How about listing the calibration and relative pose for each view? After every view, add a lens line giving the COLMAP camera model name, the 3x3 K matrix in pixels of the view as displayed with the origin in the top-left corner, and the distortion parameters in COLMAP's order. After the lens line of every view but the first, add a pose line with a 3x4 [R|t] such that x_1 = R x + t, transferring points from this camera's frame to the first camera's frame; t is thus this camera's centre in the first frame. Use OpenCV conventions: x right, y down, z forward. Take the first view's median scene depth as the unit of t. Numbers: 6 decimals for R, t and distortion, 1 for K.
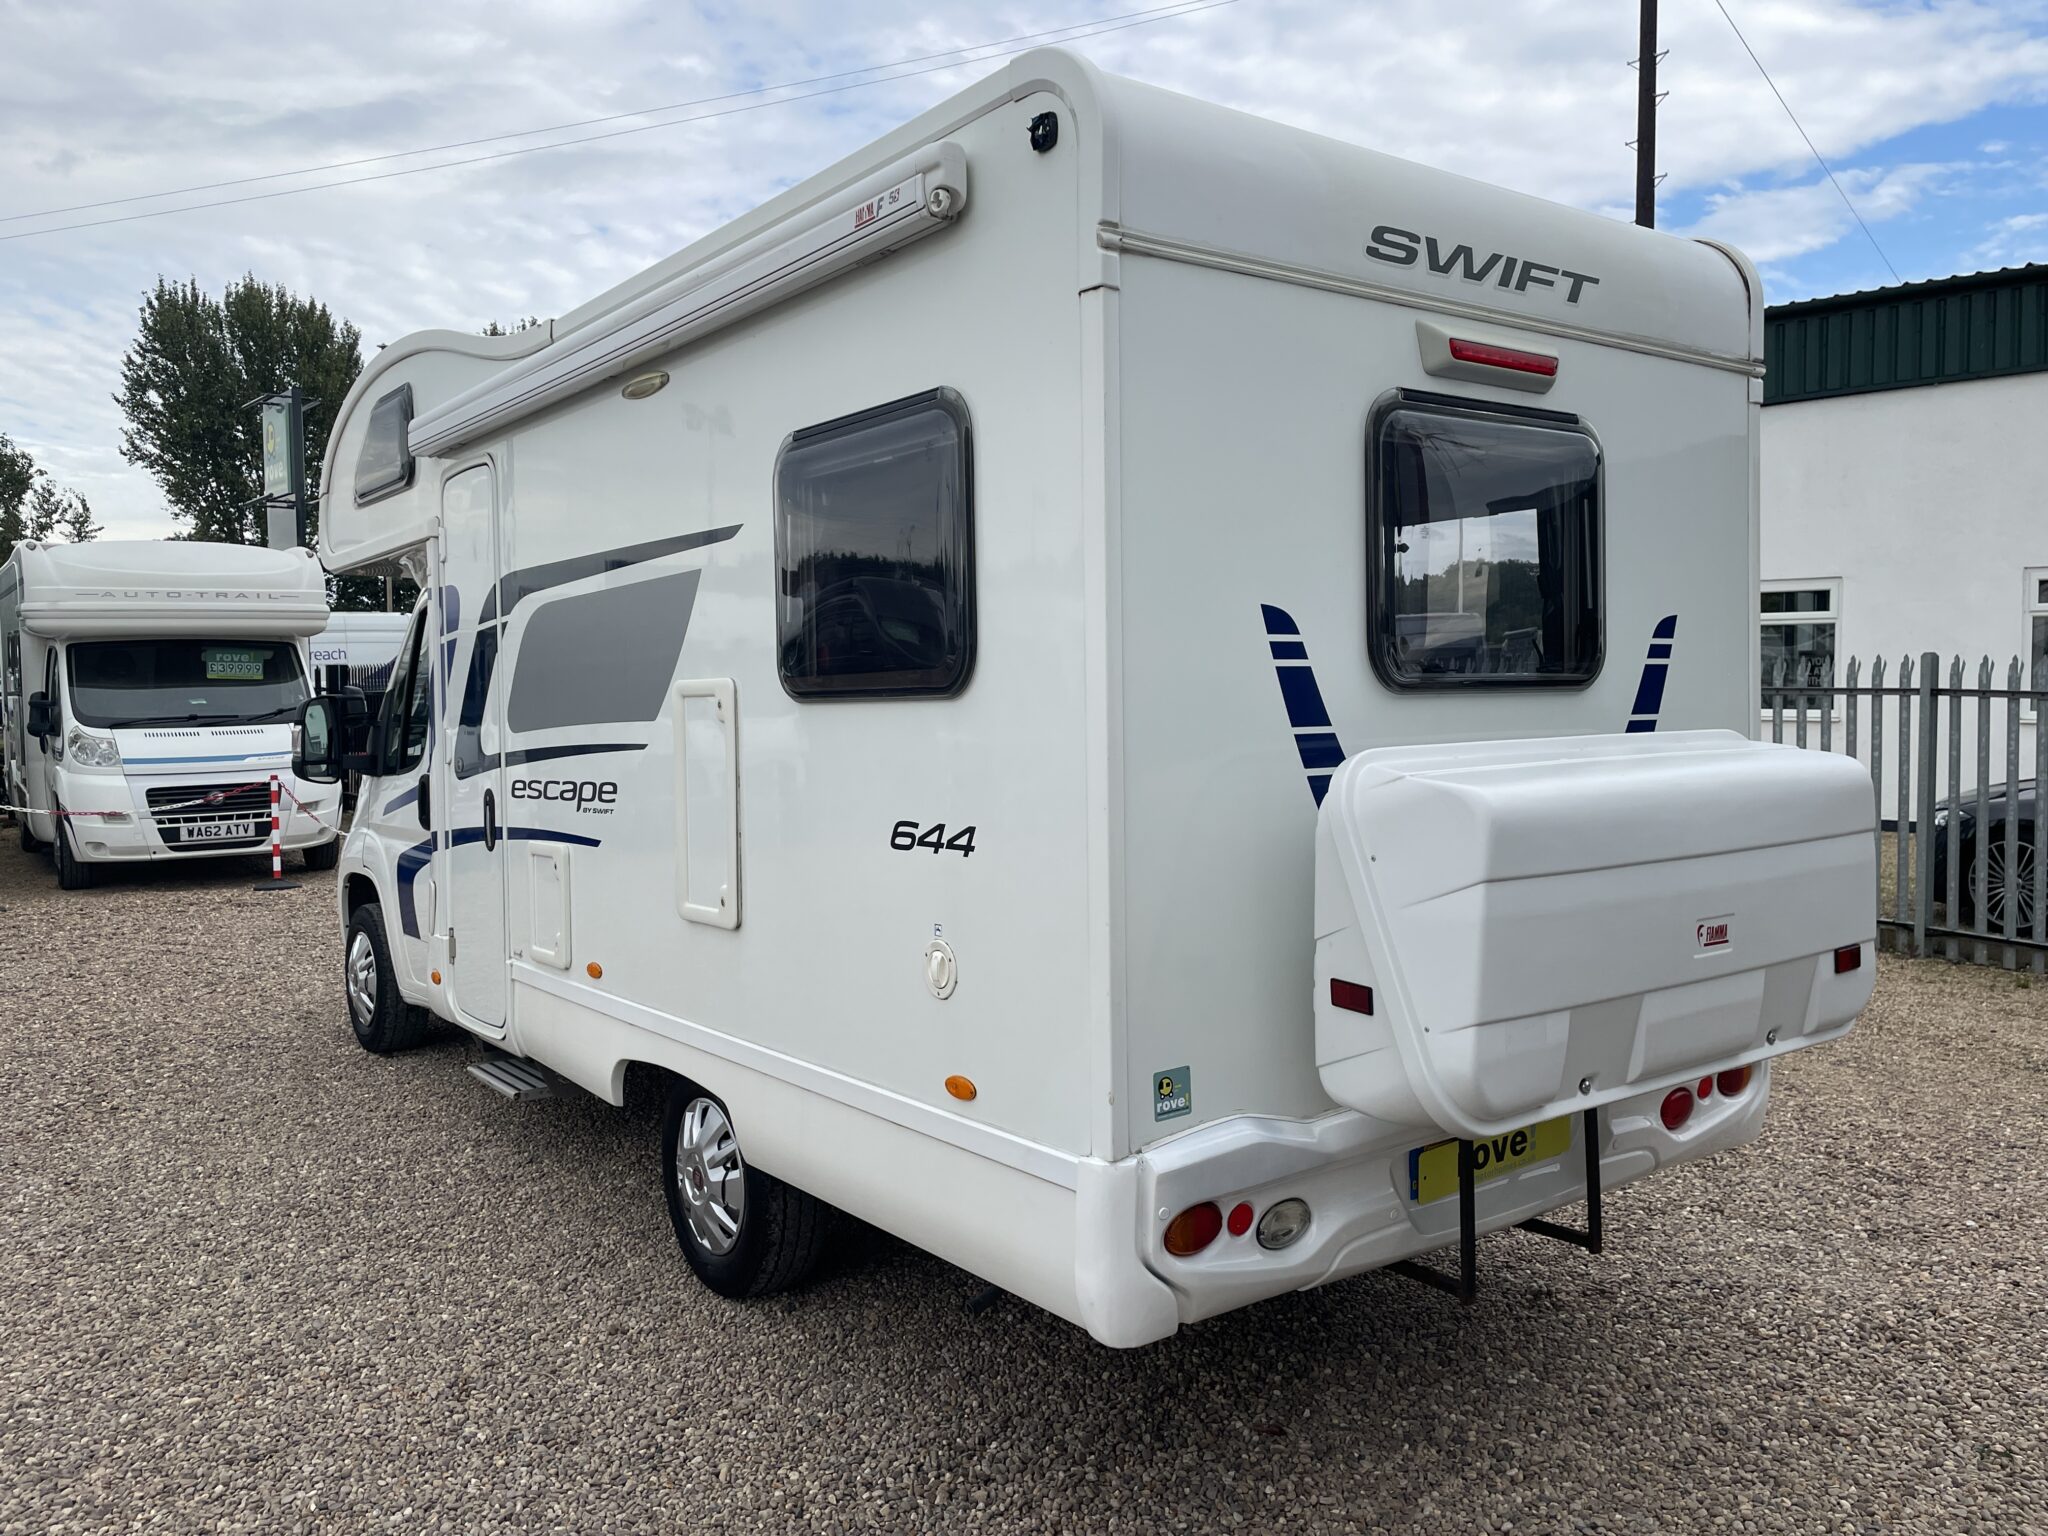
lens RADIAL K [[1555.7, 0, 1009.8], [0, 1555.7, 746.3], [0, 0, 1]] dist [0.027540, -0.003021]
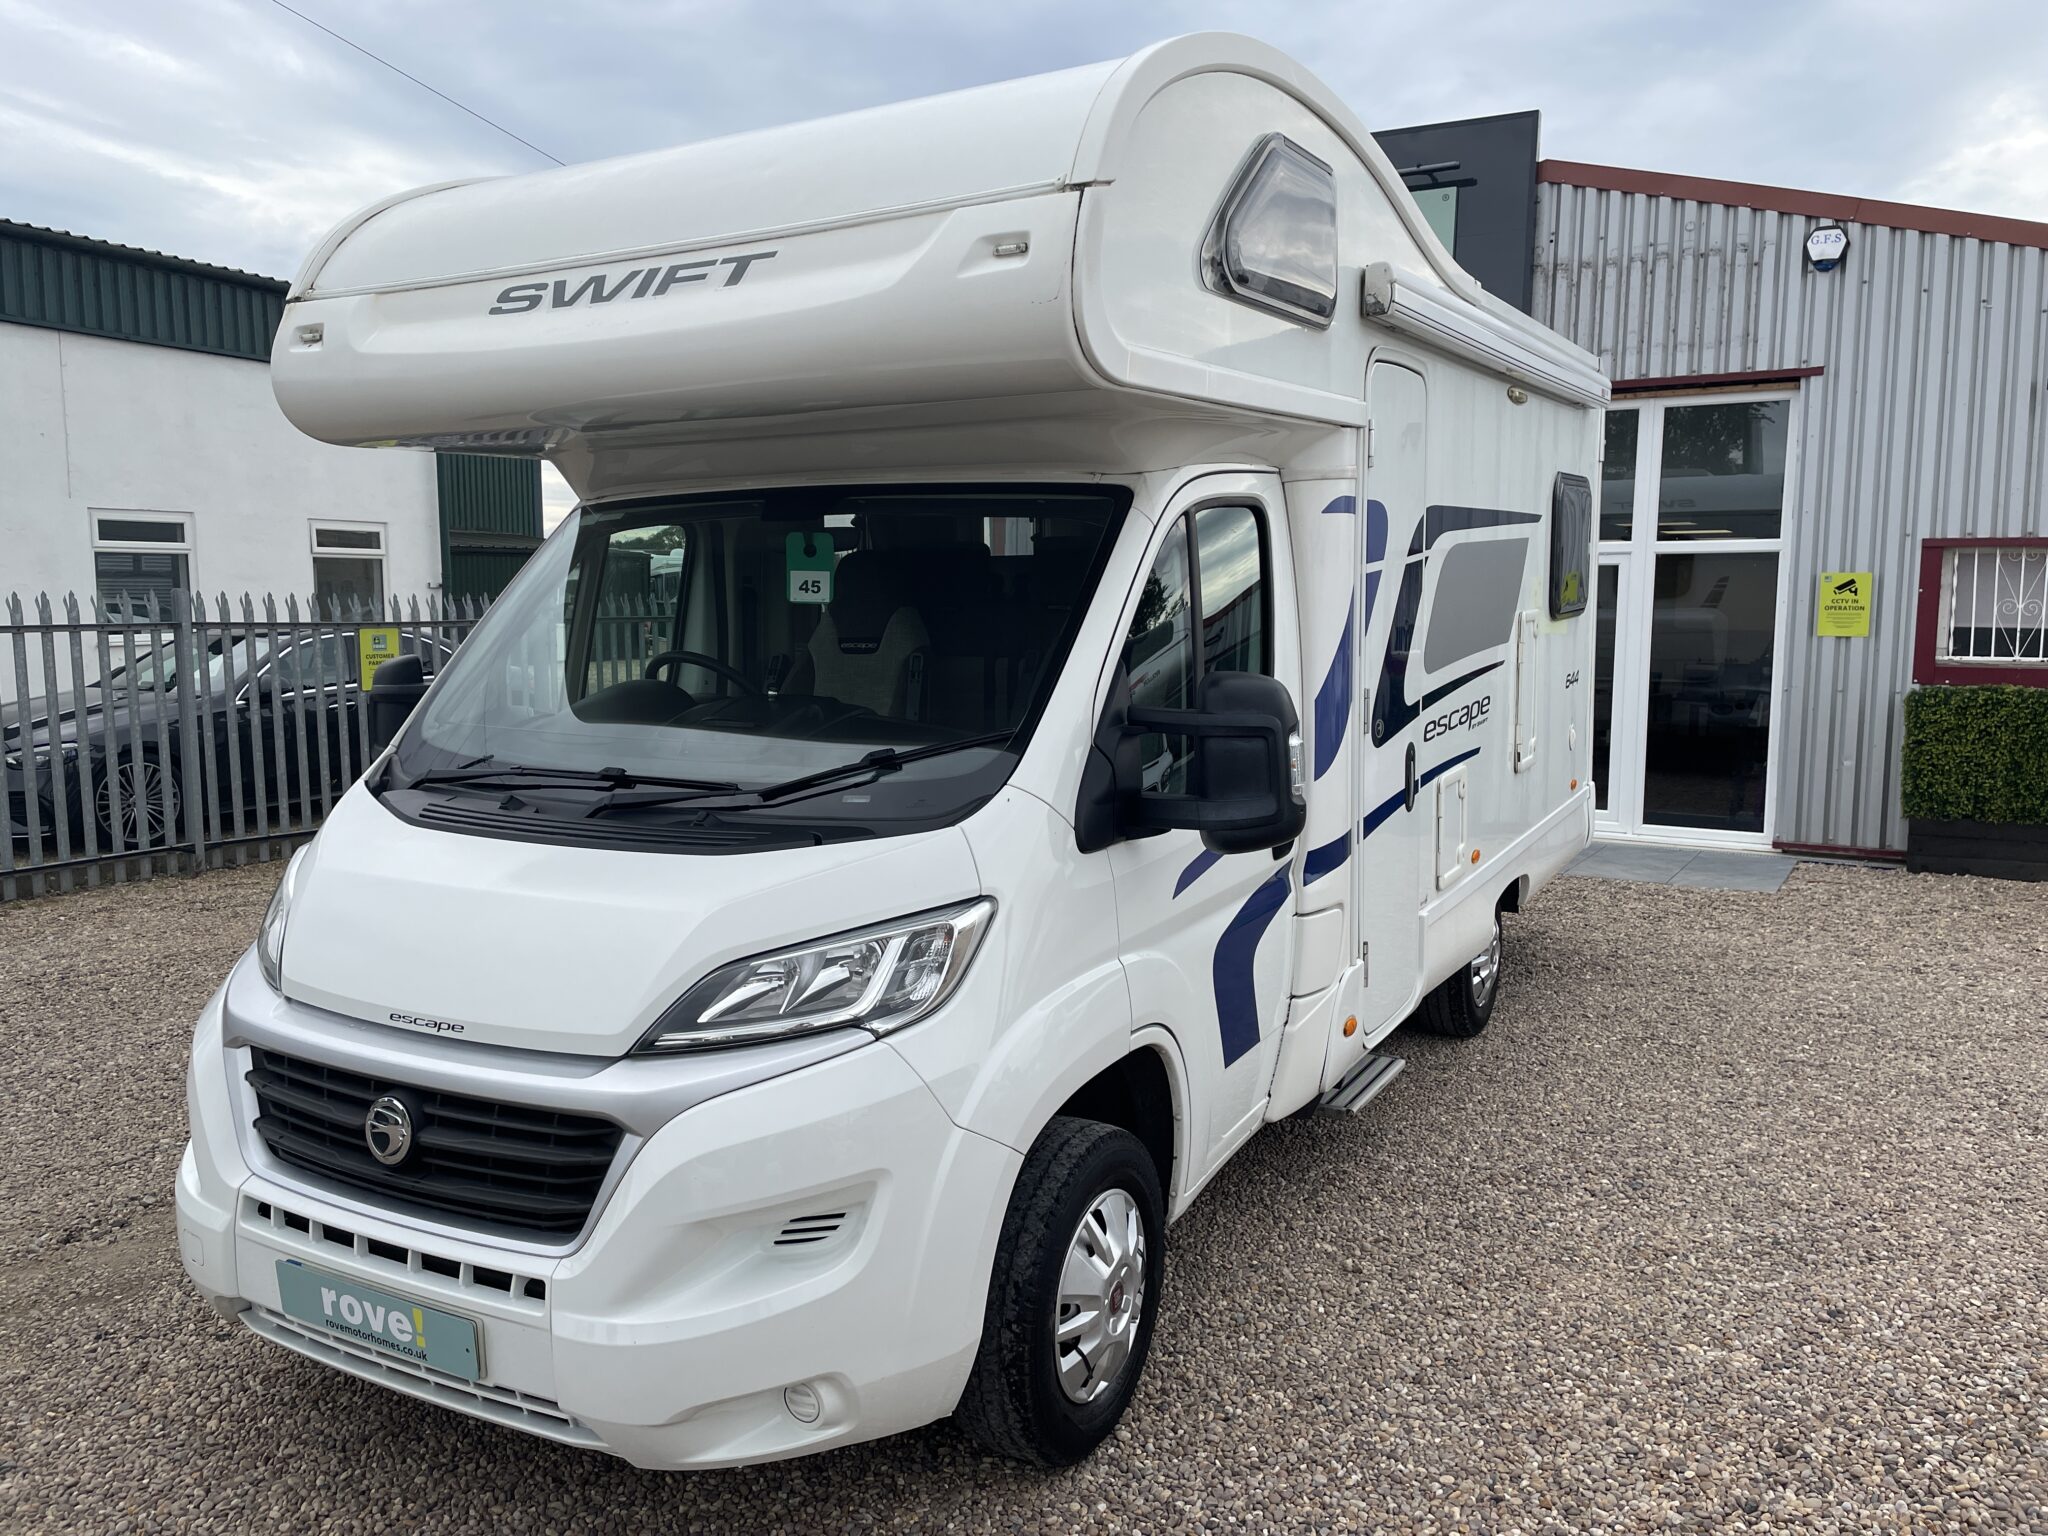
lens RADIAL K [[1555.7, 0, 1006.4], [0, 1555.7, 779.7], [0, 0, 1]] dist [0.027540, -0.003021]
pose [[-0.387295, -0.106913, 0.915736, -0.719237], [0.048875, 0.989476, 0.136193, -0.057249], [-0.920659, 0.097503, -0.377994, 1.047893]]
